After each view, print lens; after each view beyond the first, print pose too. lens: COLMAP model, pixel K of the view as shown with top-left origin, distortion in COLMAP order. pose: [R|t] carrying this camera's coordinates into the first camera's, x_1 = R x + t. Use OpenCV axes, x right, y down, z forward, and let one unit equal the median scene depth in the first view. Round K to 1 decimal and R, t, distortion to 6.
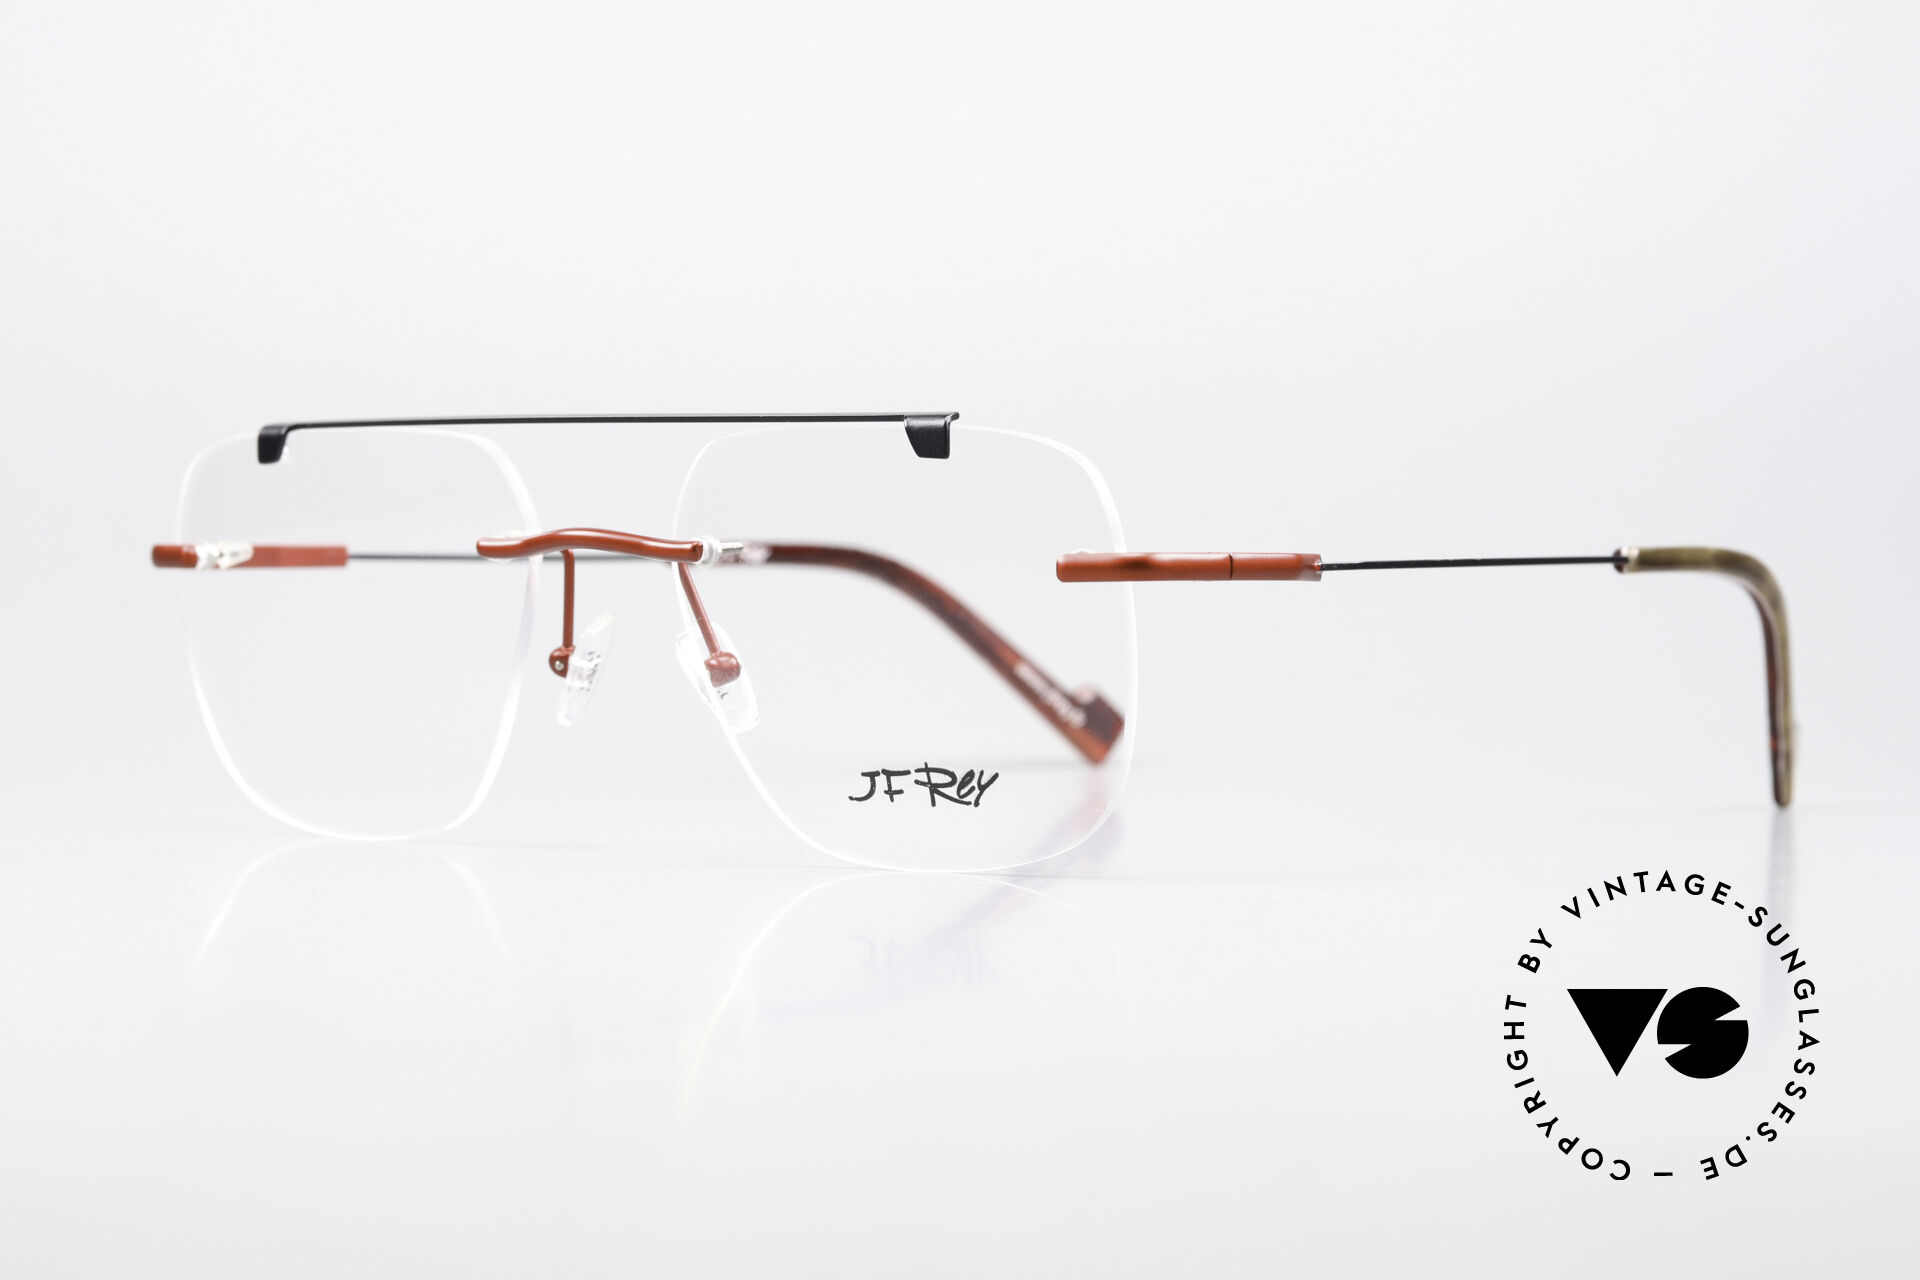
lens RADIAL K [[6124.9, 0, 960.0], [0, 6124.9, 640.0], [0, 0, 1]] dist [-0.051969, -0.808985]
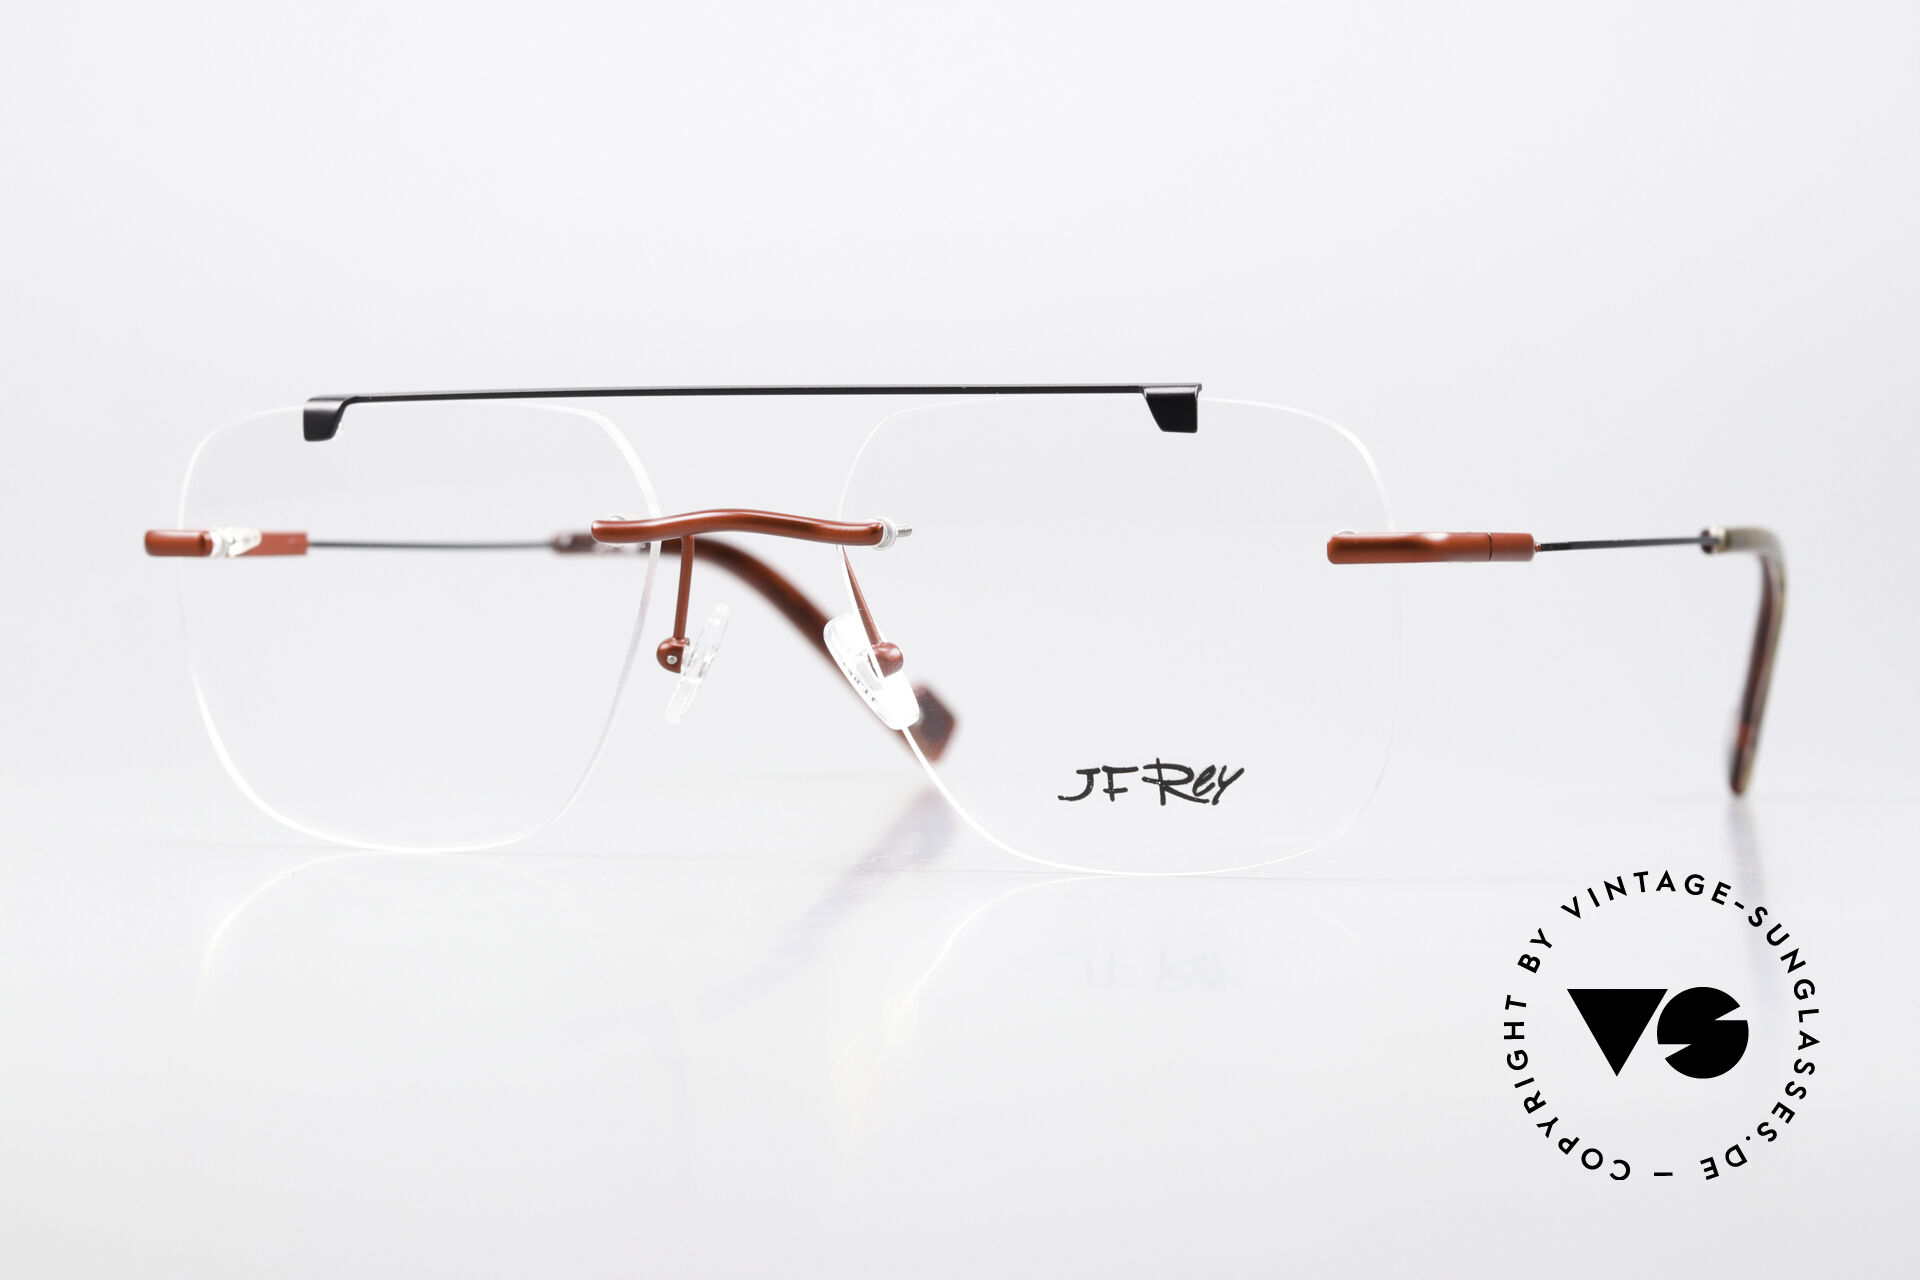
lens RADIAL K [[6124.9, 0, 960.0], [0, 6124.9, 640.0], [0, 0, 1]] dist [-0.051969, -0.808985]
pose [[0.971290, -0.007798, 0.237770, -0.249187], [0.007797, 0.999969, 0.000946, 0.000808], [-0.237770, 0.000935, 0.971321, 0.096342]]
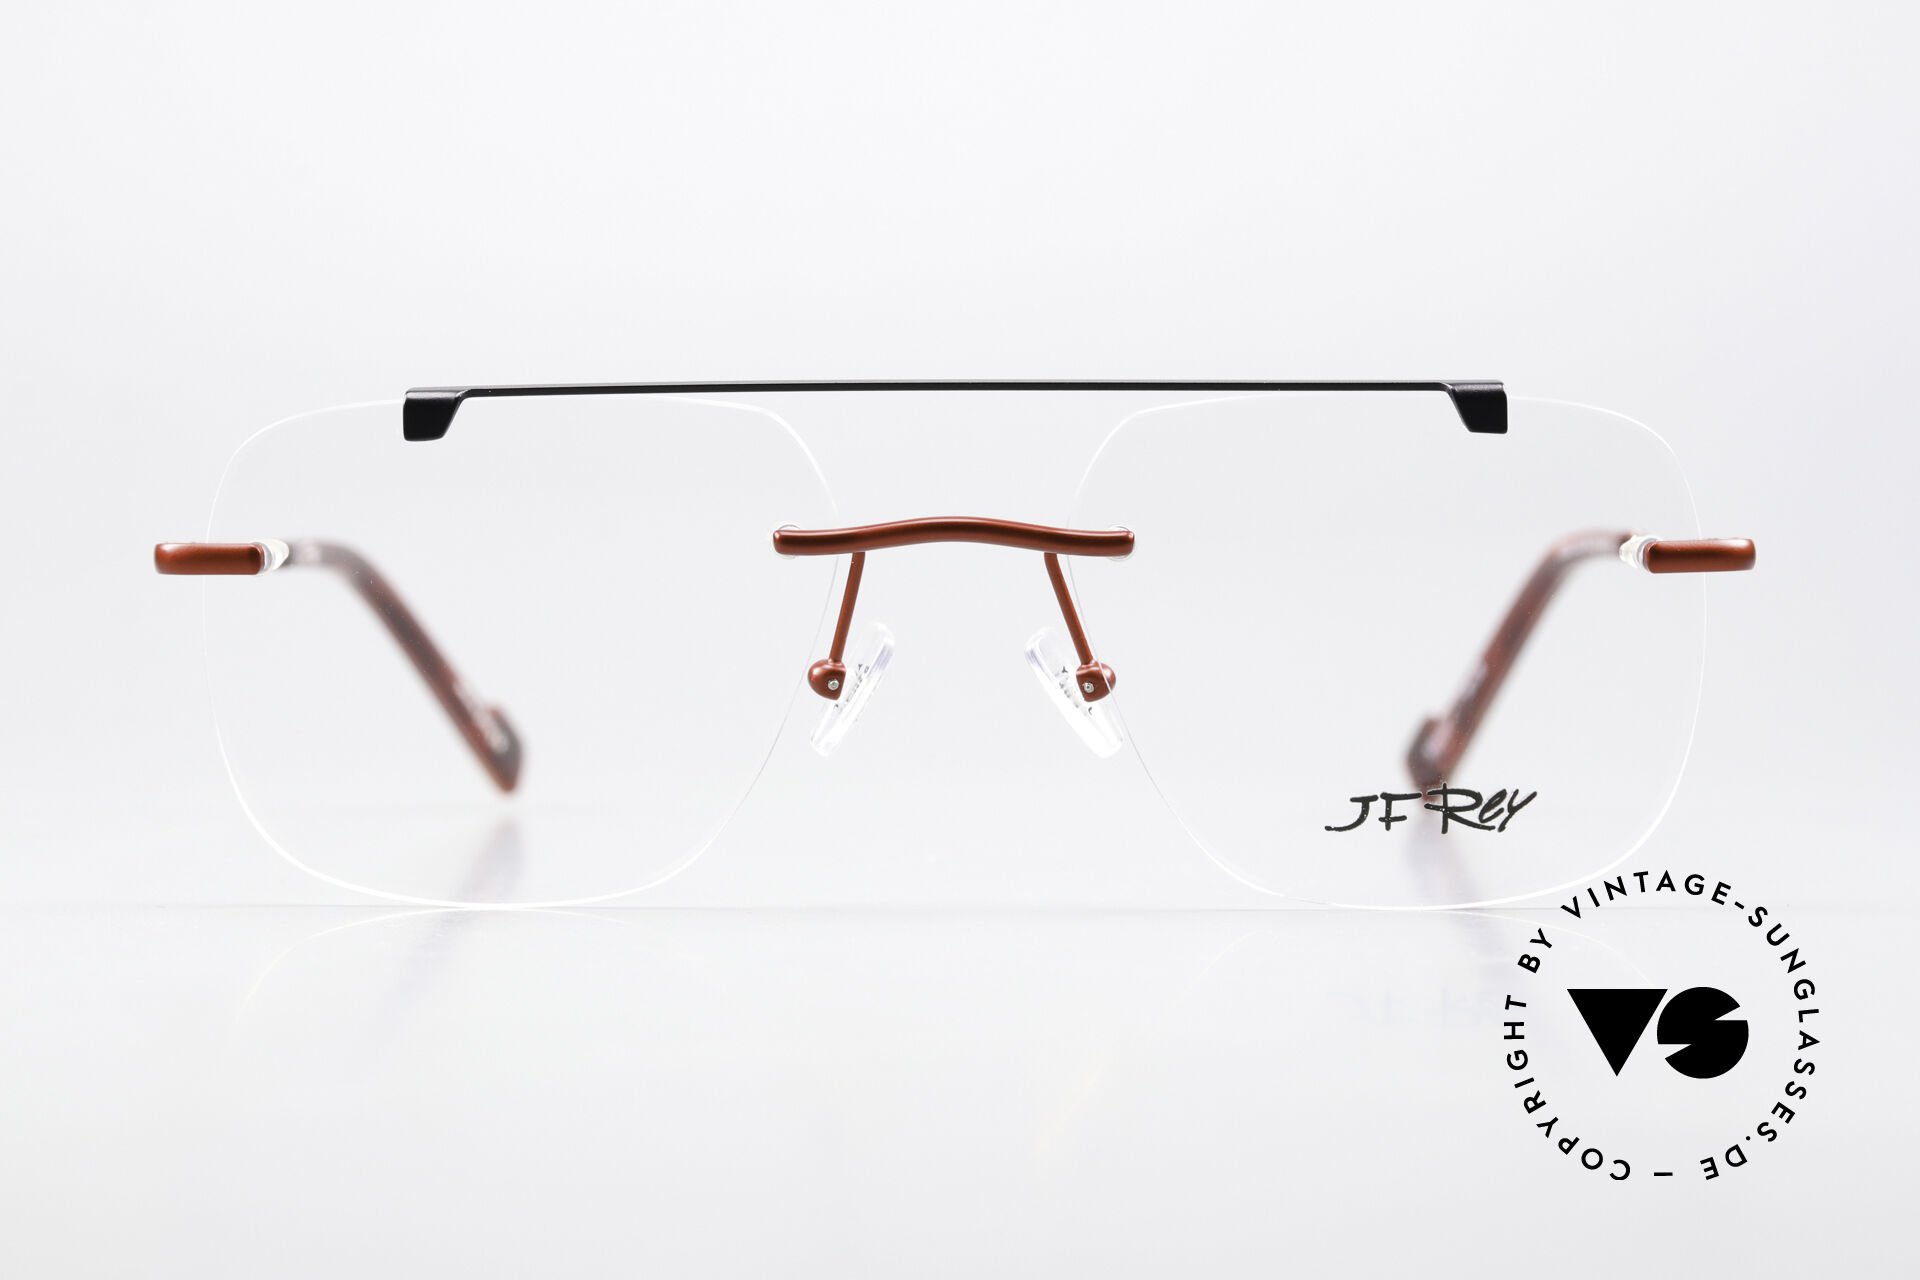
lens RADIAL K [[6124.9, 0, 960.0], [0, 6124.9, 640.0], [0, 0, 1]] dist [-0.051969, -0.808985]
pose [[0.787980, -0.017781, 0.615443, -0.576075], [0.018133, 0.999820, 0.005669, -0.006286], [-0.615433, 0.006693, 0.788161, 0.346684]]
